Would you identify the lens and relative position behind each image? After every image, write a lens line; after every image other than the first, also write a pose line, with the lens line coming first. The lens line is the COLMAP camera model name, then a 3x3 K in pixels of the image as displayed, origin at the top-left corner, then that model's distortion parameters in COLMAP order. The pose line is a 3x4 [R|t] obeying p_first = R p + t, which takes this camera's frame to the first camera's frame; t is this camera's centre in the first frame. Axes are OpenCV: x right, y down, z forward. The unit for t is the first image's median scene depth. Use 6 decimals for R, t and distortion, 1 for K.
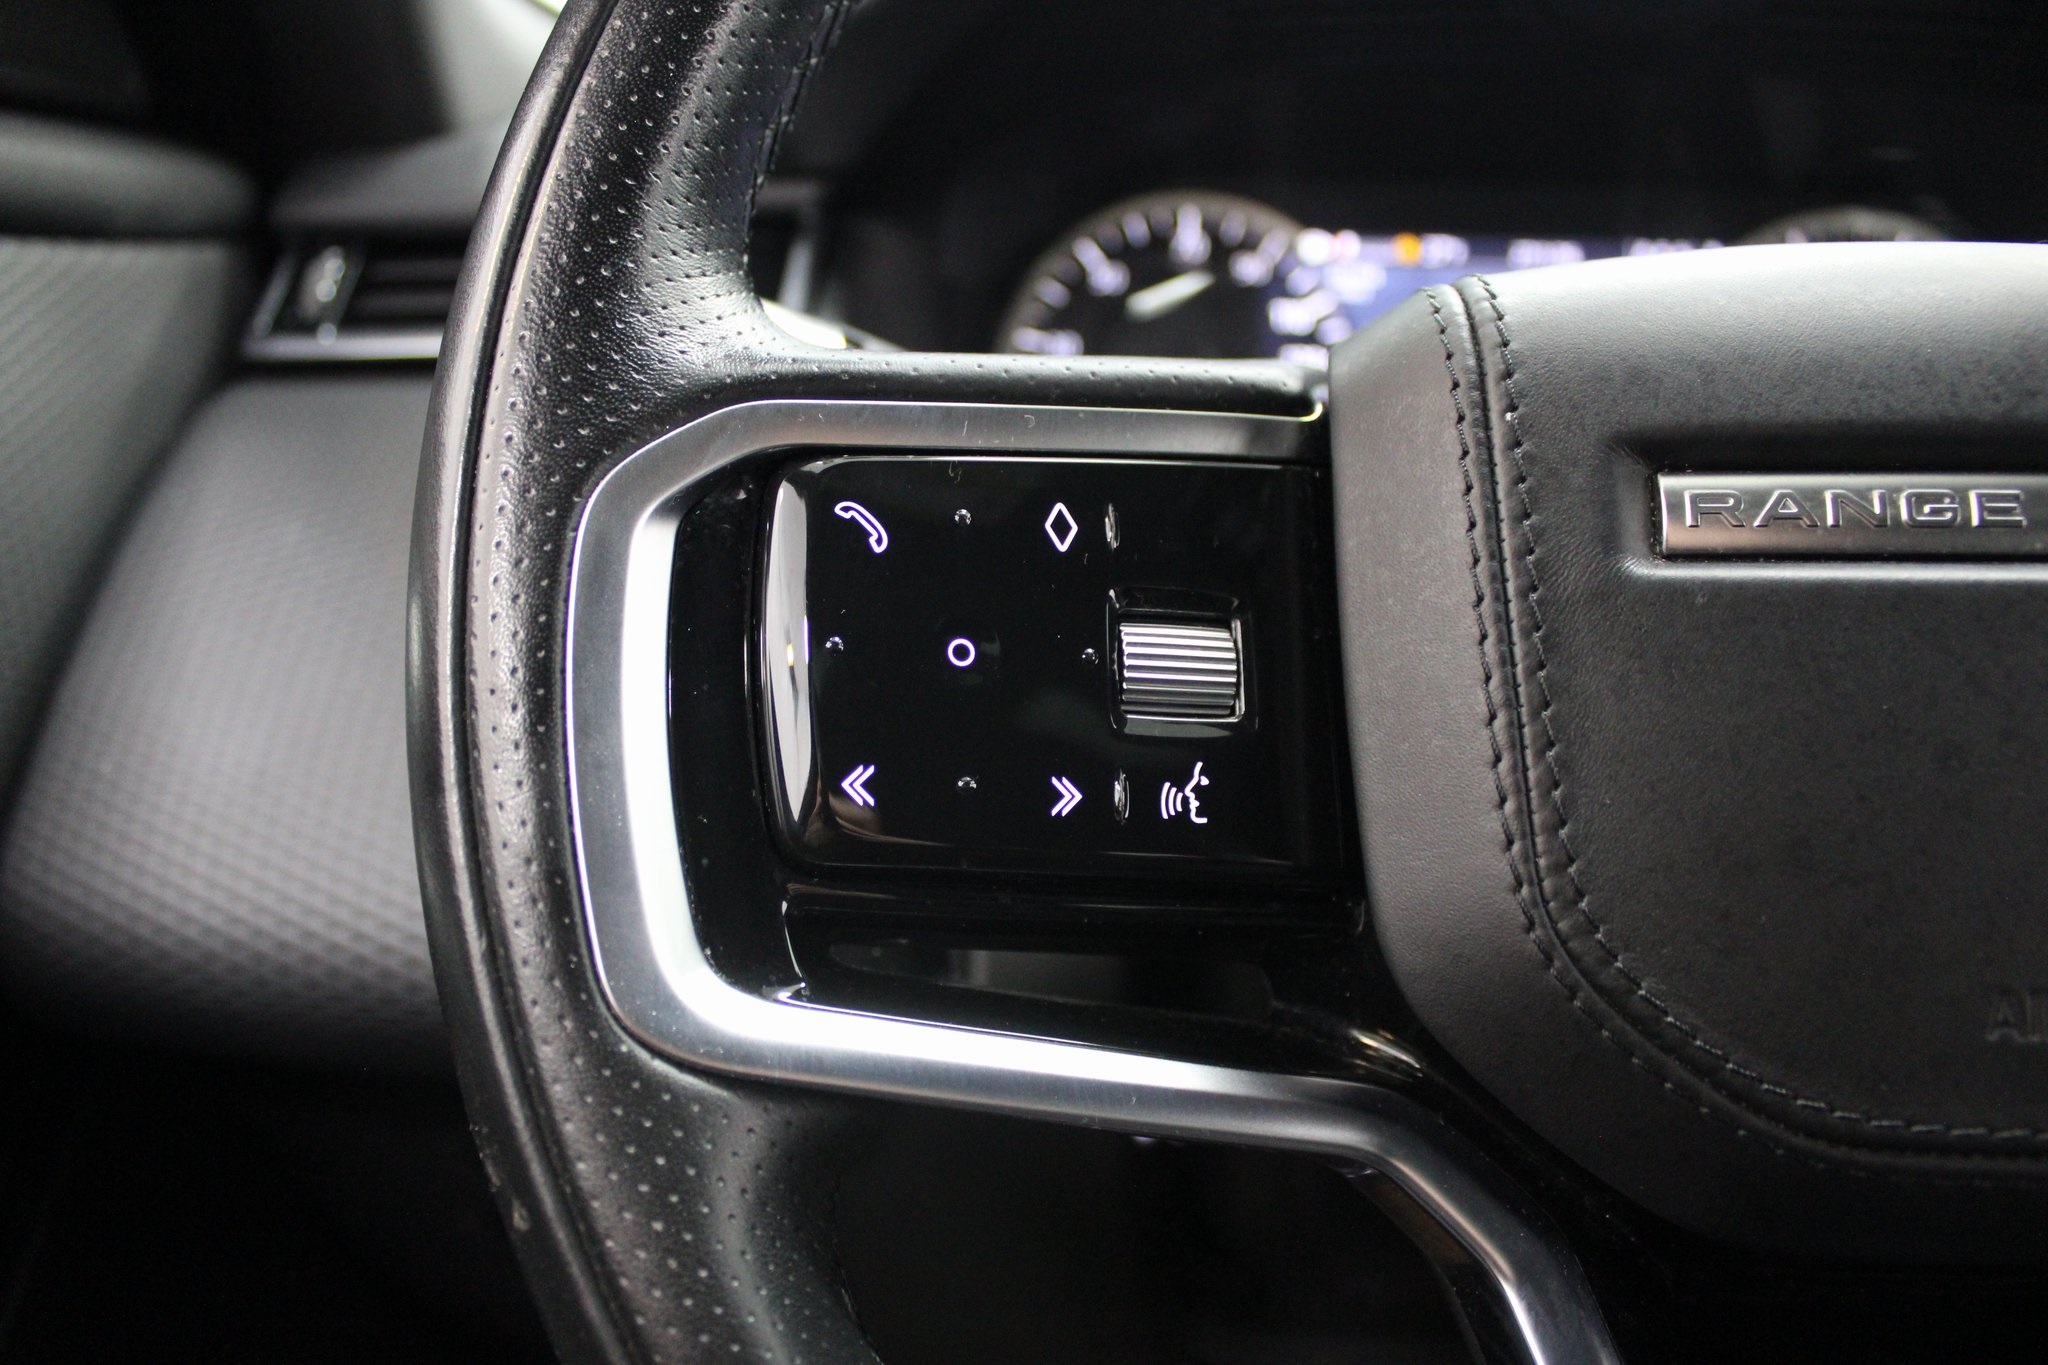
lens RADIAL K [[1674.8, 0, 1022.6], [0, 1674.8, 674.4], [0, 0, 1]] dist [-0.161360, 0.092563]
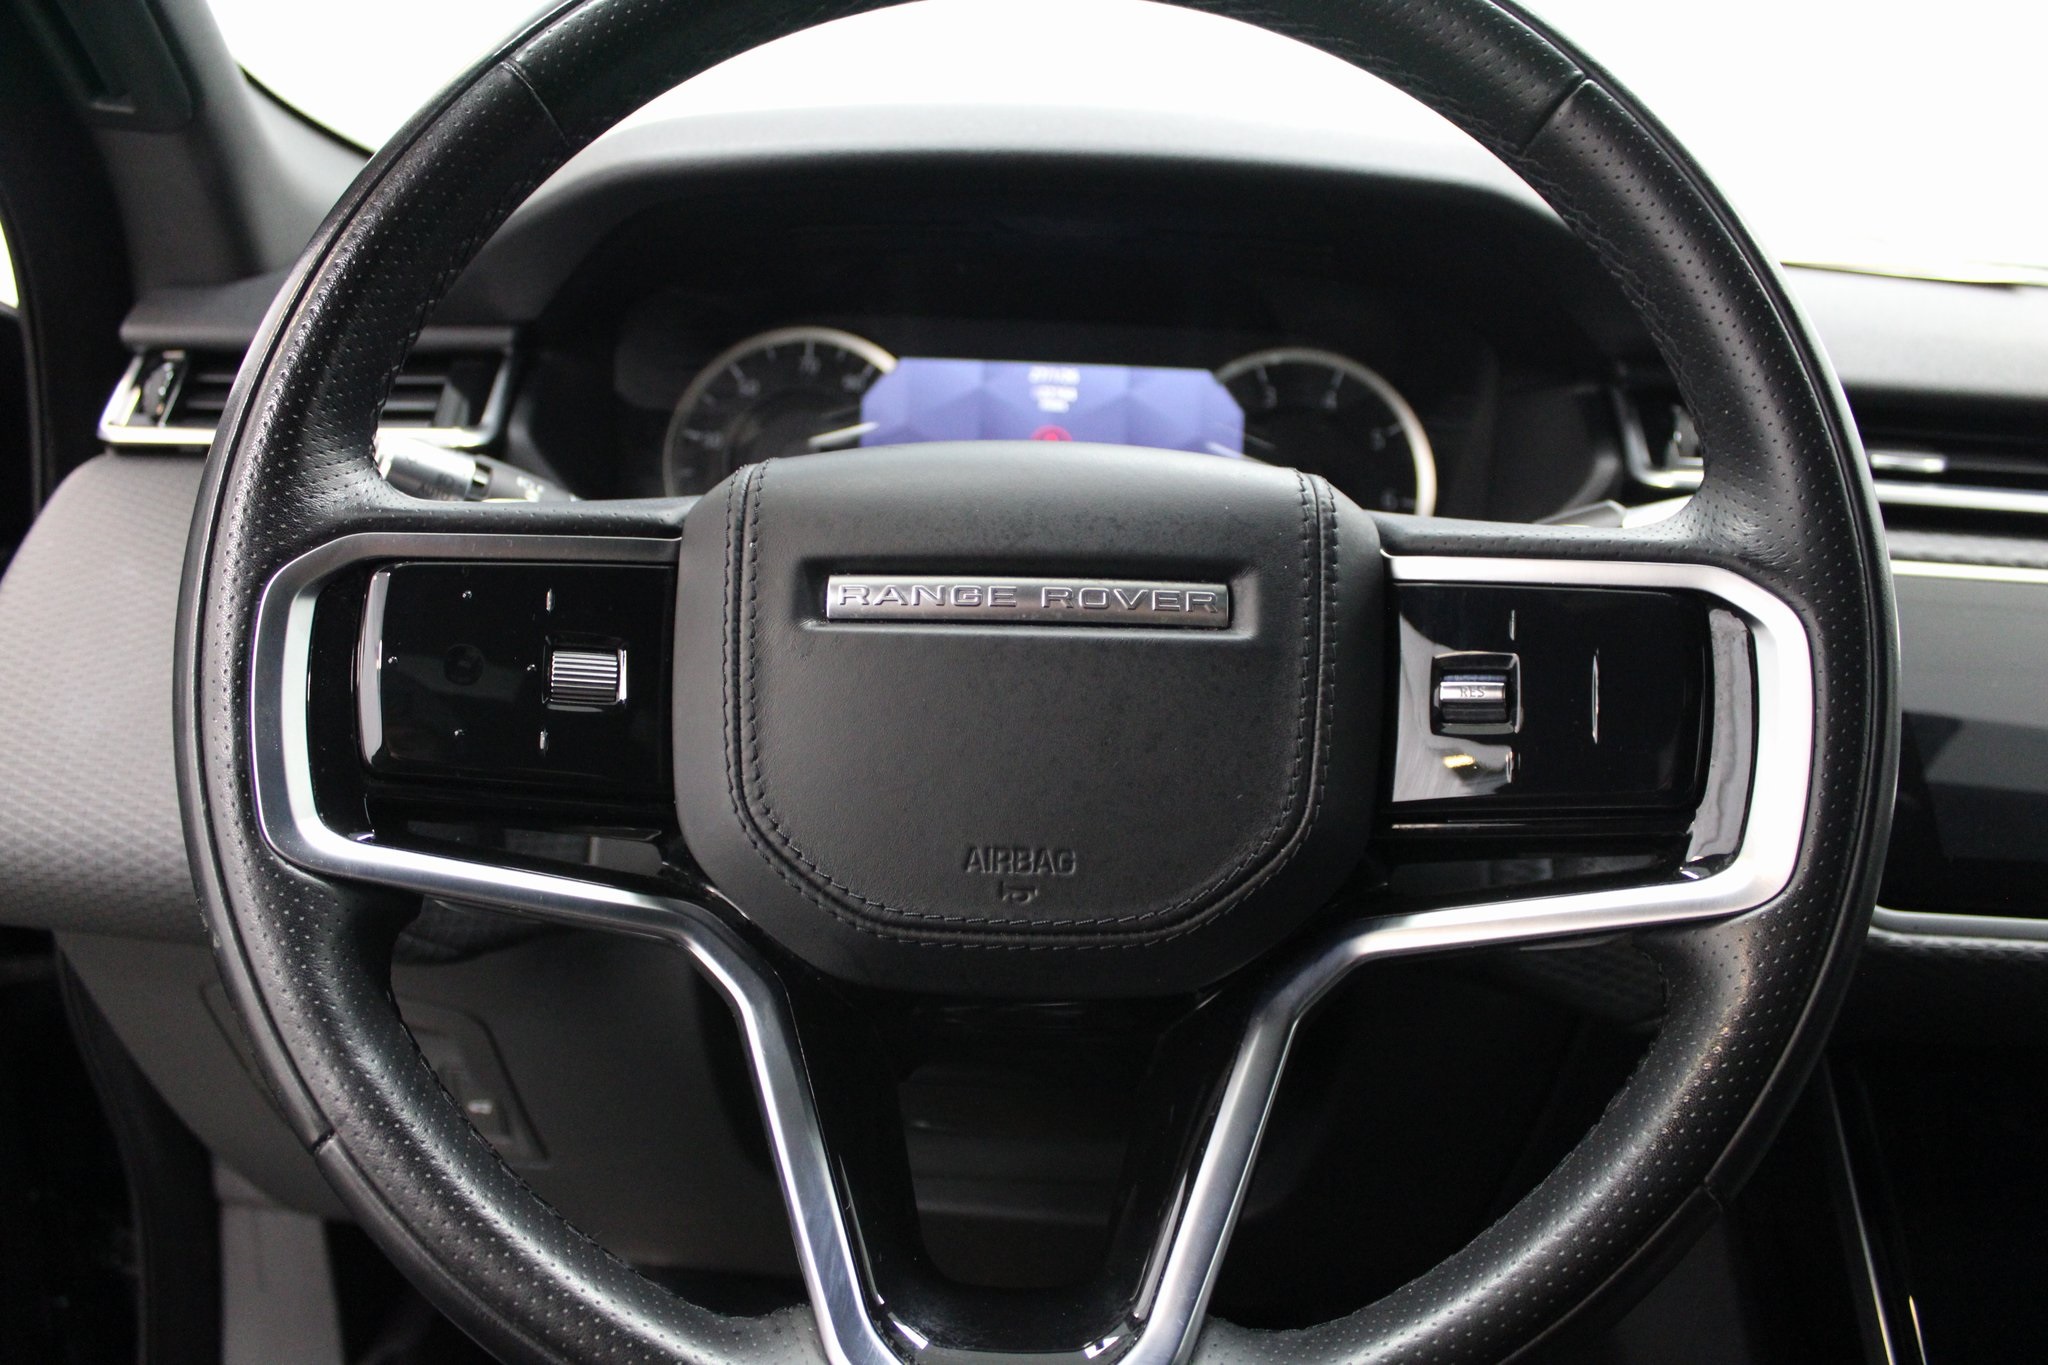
lens RADIAL K [[1674.8, 0, 1006.7], [0, 1674.8, 679.8], [0, 0, 1]] dist [-0.161360, 0.092563]
pose [[0.998749, 0.014672, 0.047798, 0.519652], [-0.014263, 0.999859, -0.008885, 0.011495], [-0.047922, 0.008193, 0.998817, -0.962007]]
